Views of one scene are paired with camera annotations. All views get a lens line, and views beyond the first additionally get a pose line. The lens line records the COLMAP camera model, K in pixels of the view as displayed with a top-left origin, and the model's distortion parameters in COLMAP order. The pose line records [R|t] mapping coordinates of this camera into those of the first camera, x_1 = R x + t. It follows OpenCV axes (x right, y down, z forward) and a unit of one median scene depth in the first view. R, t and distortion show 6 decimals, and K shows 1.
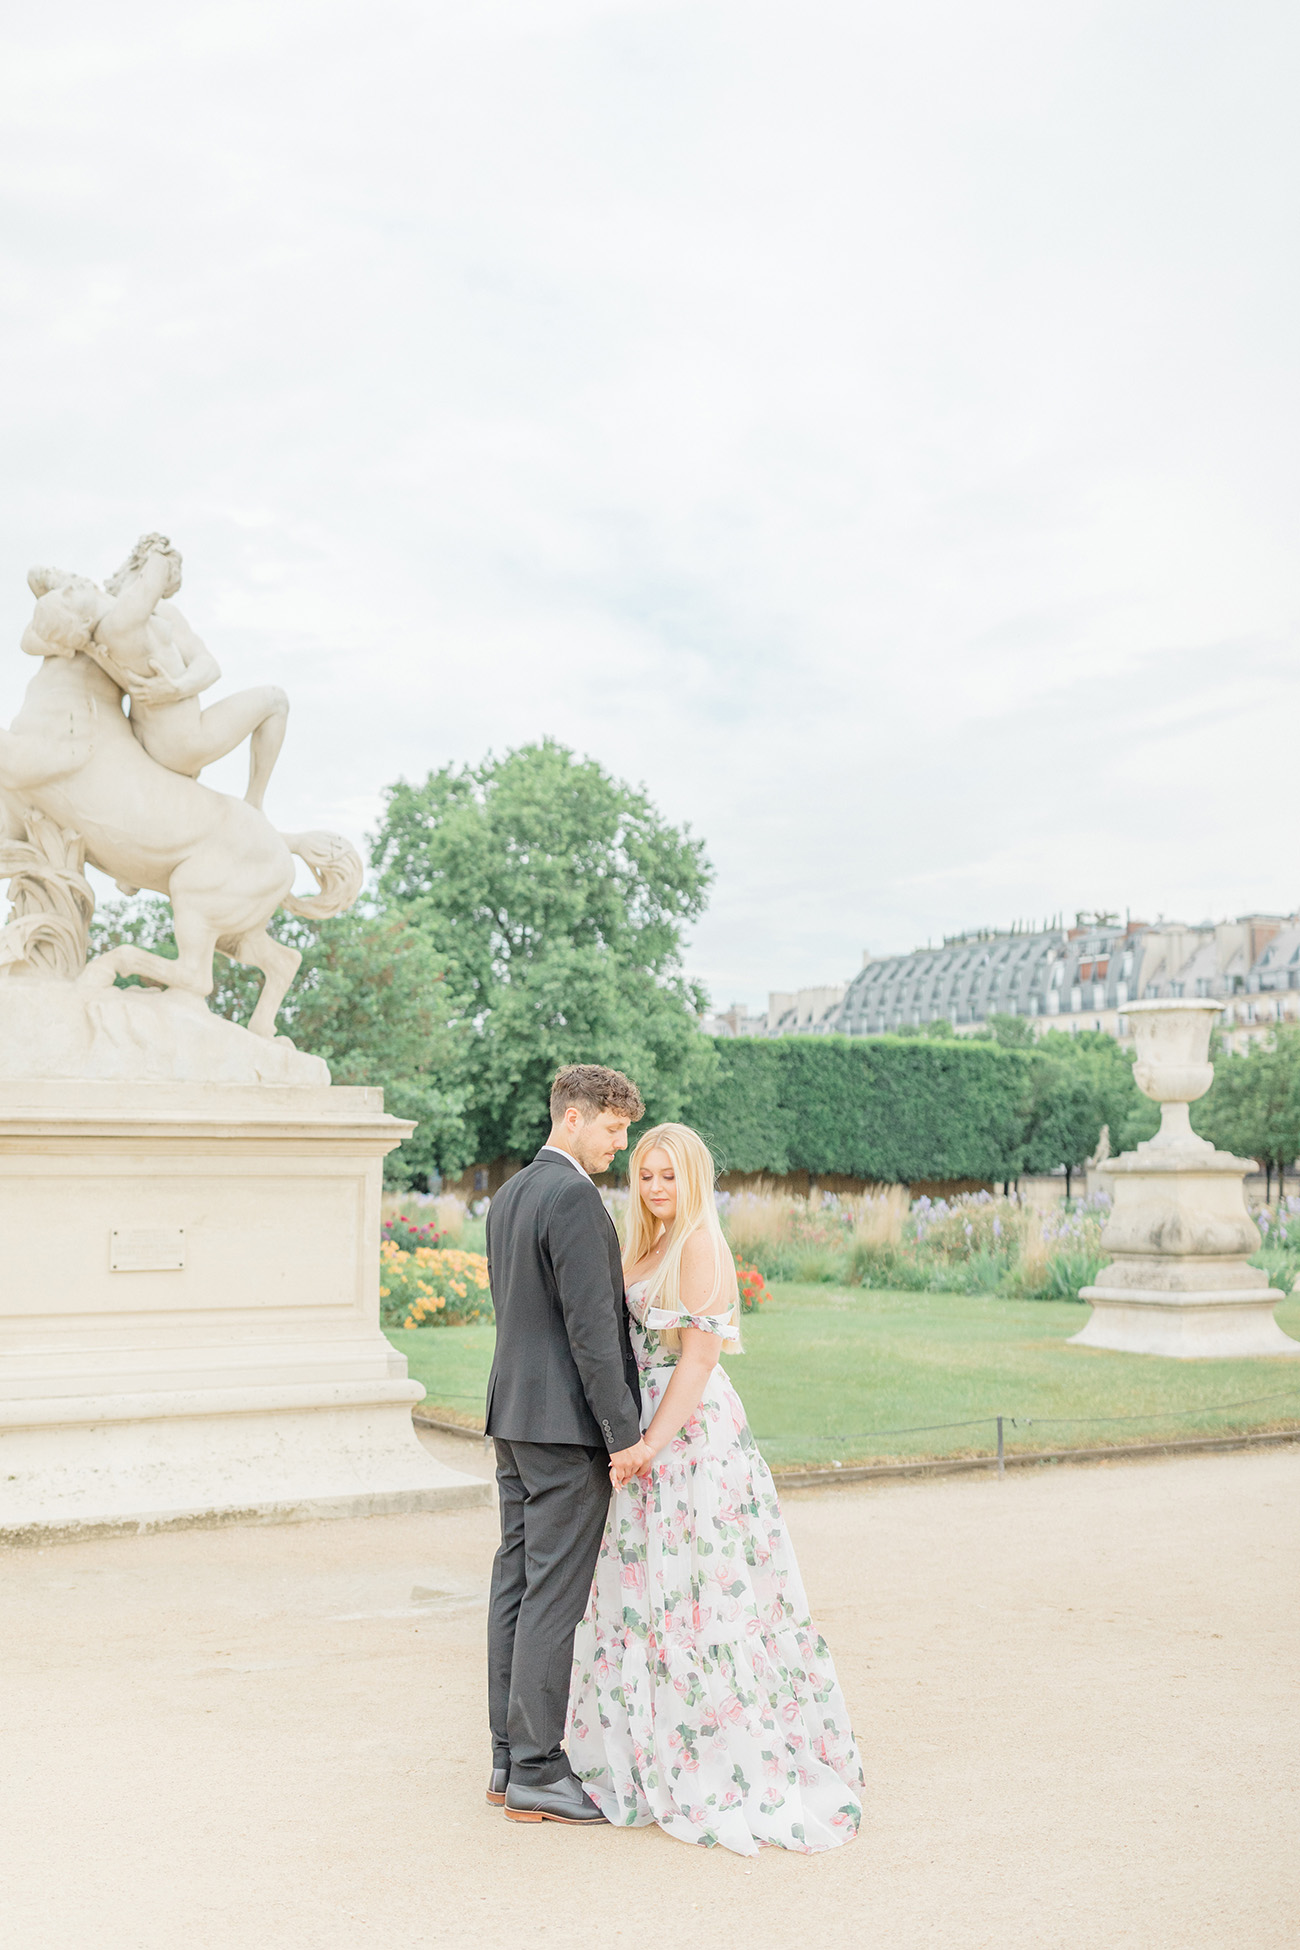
lens RADIAL K [[2163.6, 0, 650.0], [0, 2163.6, 975.0], [0, 0, 1]] dist [0.009354, 0.002594]
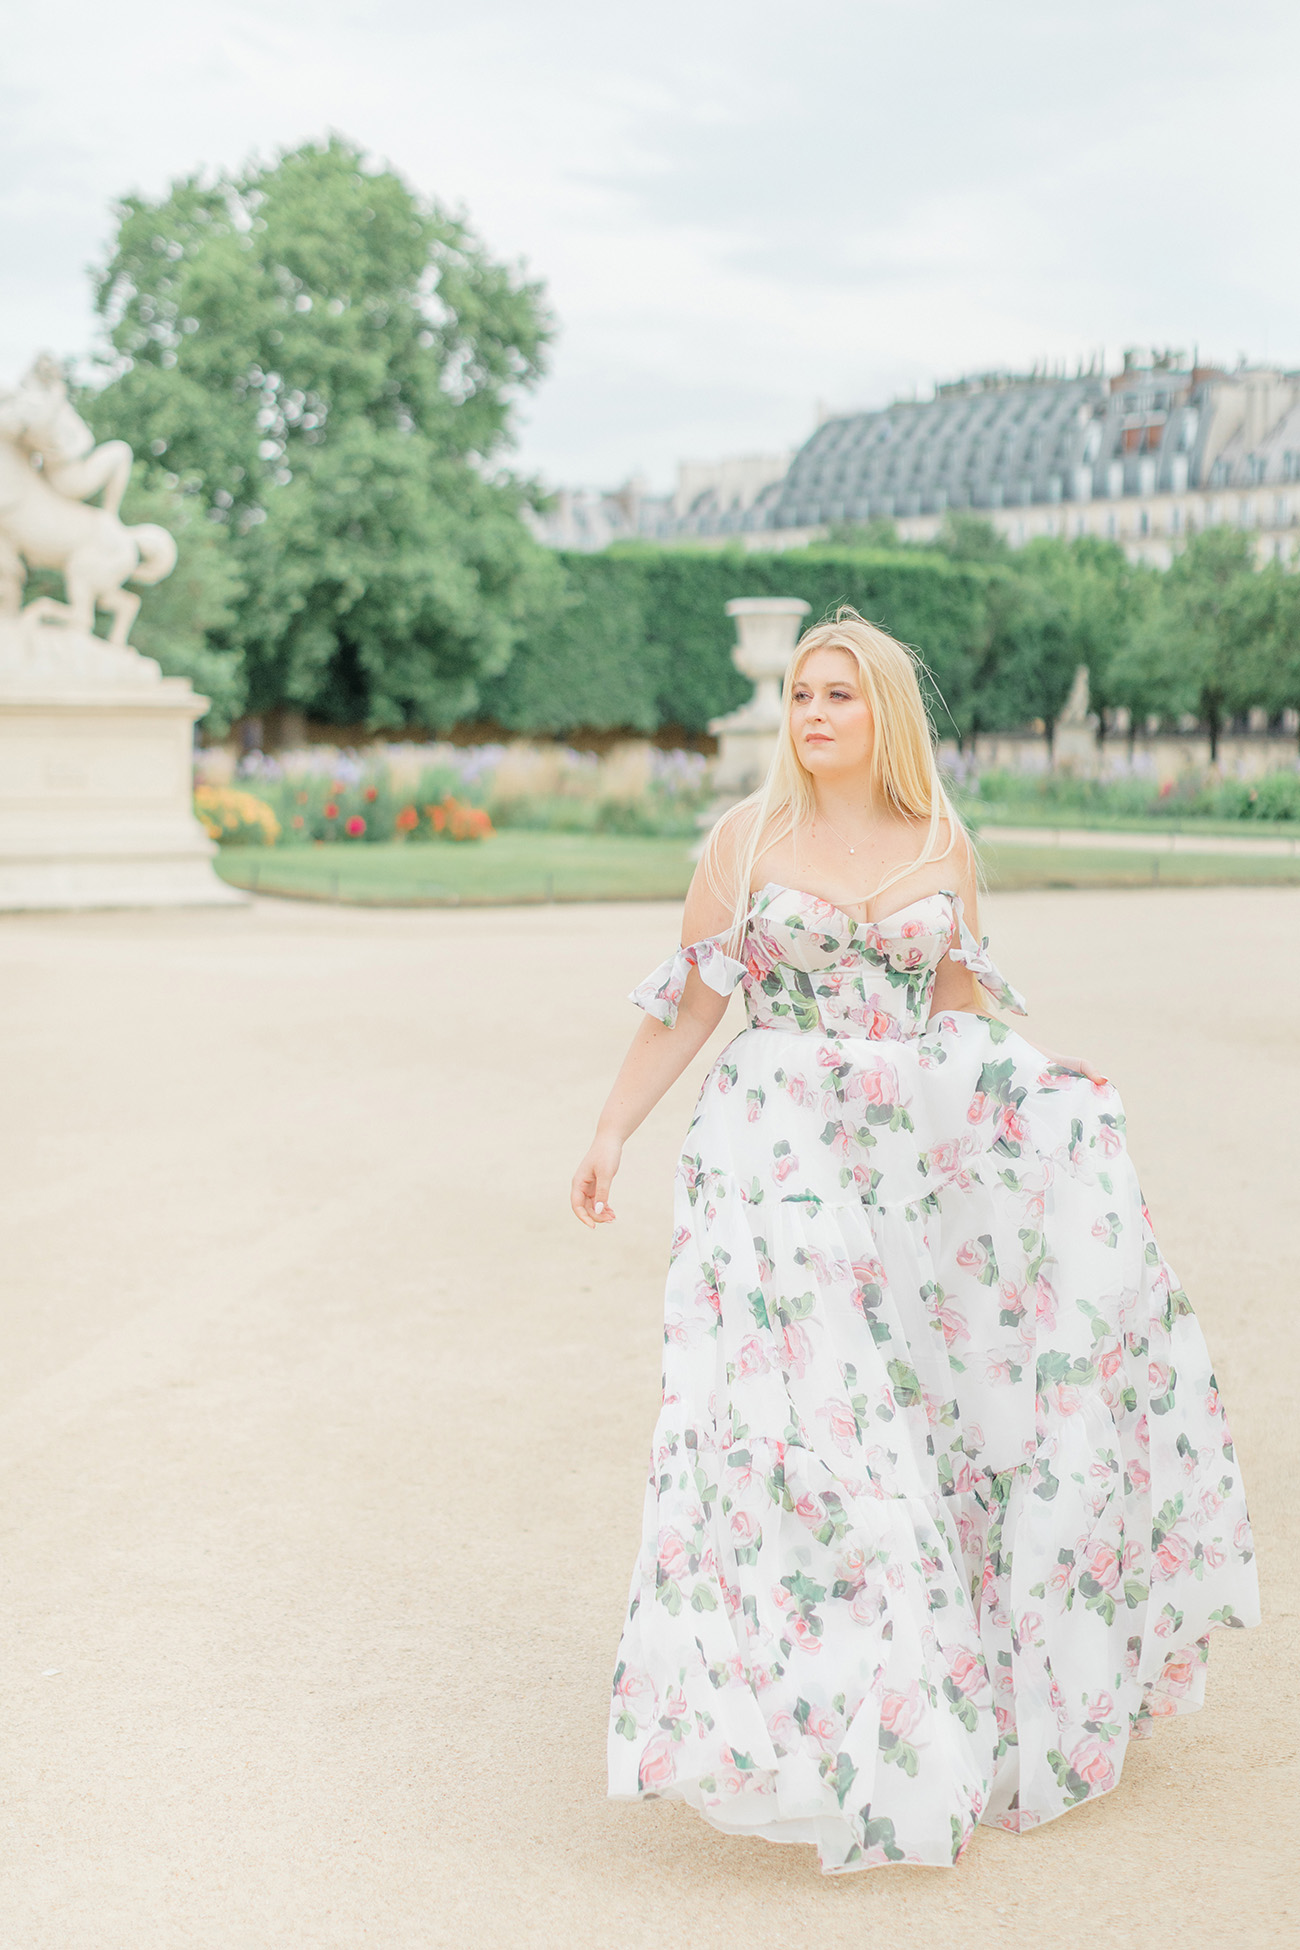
lens RADIAL K [[3166.3, 0, 690.6], [0, 3166.3, 1123.6], [0, 0, 1]] dist [-0.005157, 0.037053]
pose [[0.998308, -0.002824, 0.058072, 0.010295], [-0.009637, 0.976962, 0.213193, -0.011387], [-0.057336, -0.213392, 0.975283, -0.124166]]
